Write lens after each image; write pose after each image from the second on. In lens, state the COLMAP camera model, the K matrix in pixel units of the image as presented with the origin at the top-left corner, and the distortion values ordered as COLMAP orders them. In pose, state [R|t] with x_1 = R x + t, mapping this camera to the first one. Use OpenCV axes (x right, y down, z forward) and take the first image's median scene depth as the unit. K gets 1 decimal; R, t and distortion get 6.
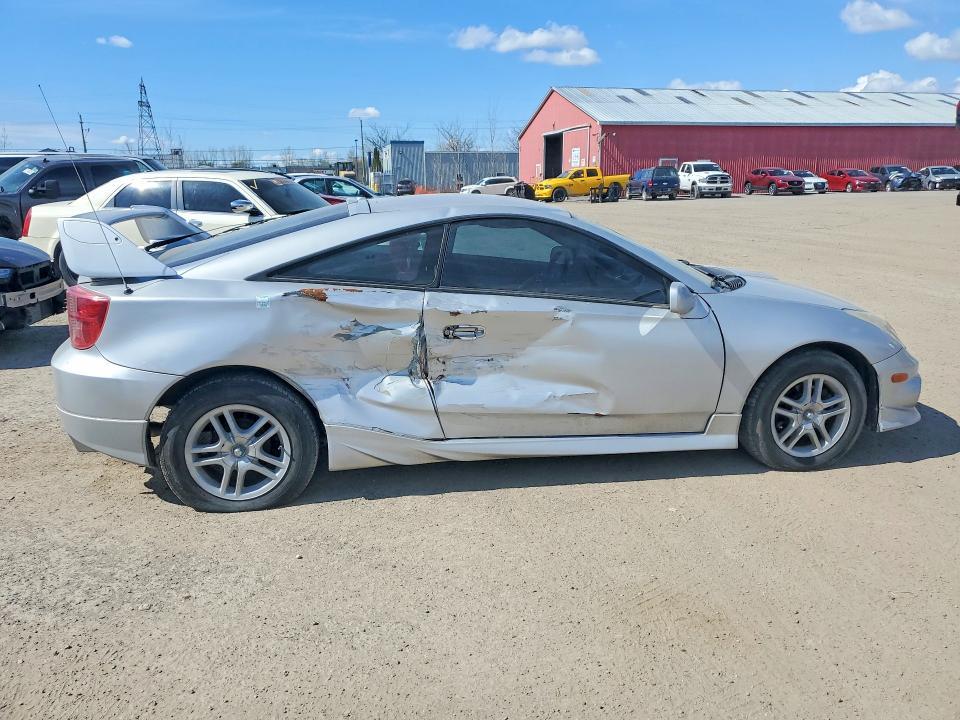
lens RADIAL K [[772.4, 0, 479.2], [0, 772.4, 362.7], [0, 0, 1]] dist [0.010138, 0.009600]
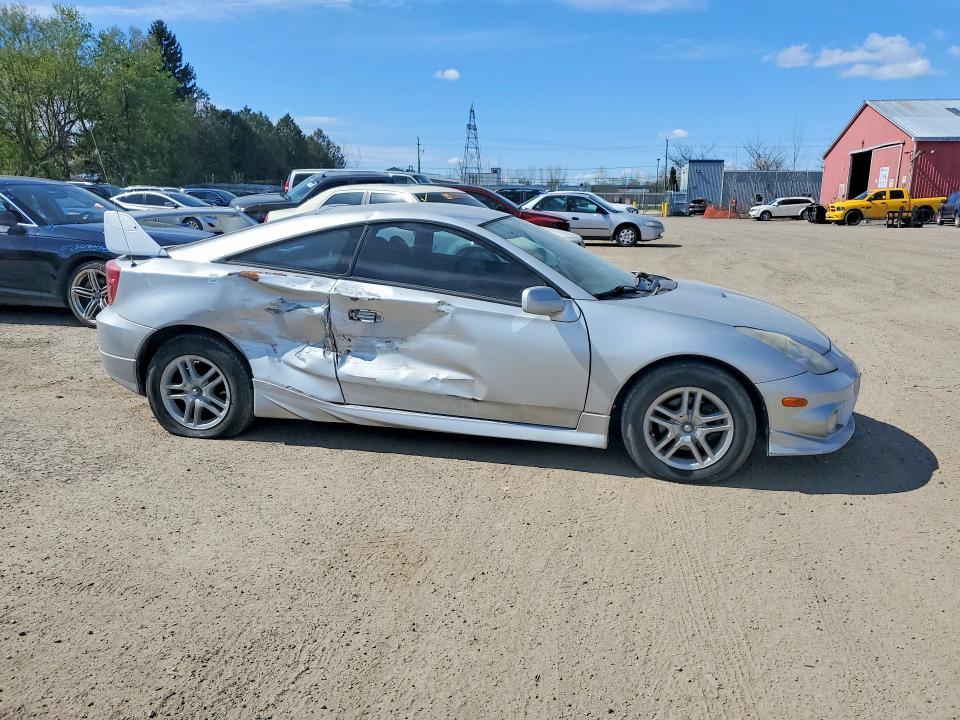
lens RADIAL K [[772.4, 0, 483.6], [0, 772.4, 360.0], [0, 0, 1]] dist [0.010138, 0.009600]
pose [[0.922179, 0.096926, -0.374421, 0.569388], [-0.106815, 0.994263, -0.005695, 0.014901], [0.371721, 0.045246, 0.927241, -0.036869]]
